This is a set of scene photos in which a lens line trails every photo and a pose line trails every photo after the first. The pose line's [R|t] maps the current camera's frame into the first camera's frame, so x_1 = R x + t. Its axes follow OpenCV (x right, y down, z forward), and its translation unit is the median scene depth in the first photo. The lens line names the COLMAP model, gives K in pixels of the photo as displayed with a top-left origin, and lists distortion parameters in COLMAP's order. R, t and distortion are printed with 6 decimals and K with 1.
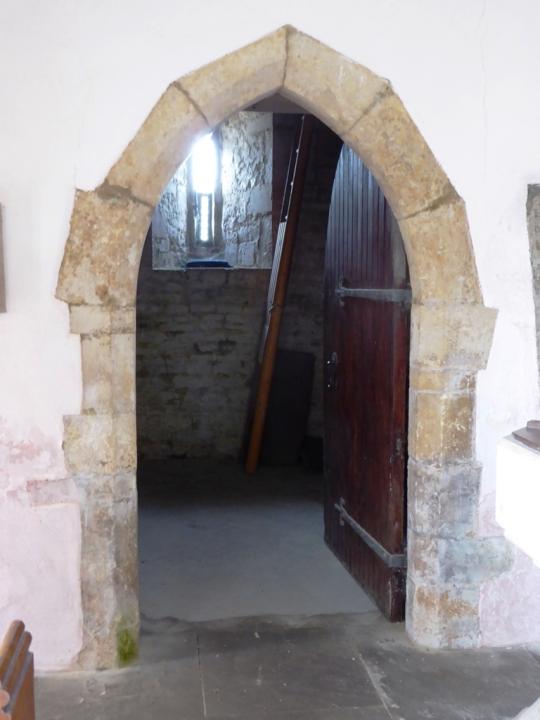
lens RADIAL K [[756.4, 0, 269.0], [0, 756.4, 365.3], [0, 0, 1]] dist [-0.004636, 0.024198]
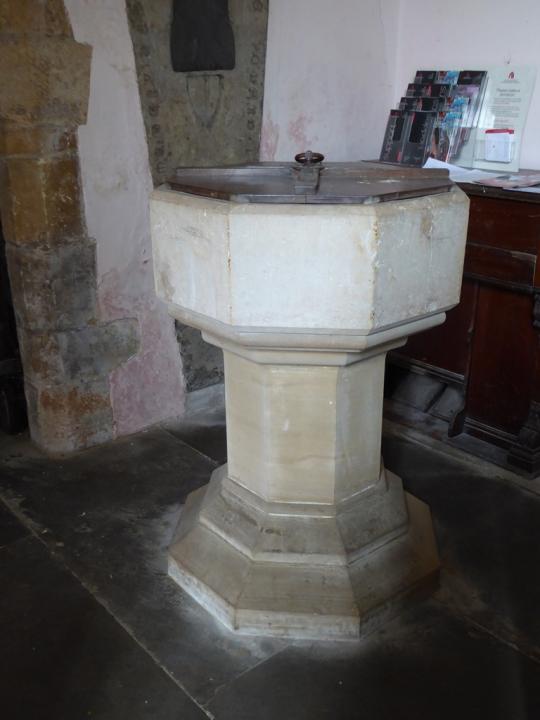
lens RADIAL K [[756.4, 0, 269.0], [0, 756.4, 365.3], [0, 0, 1]] dist [-0.004636, 0.024198]
pose [[0.845693, -0.197645, 0.495721, -0.006088], [0.054327, 0.955950, 0.288458, 0.029573], [-0.530897, -0.217017, 0.819178, 0.159705]]
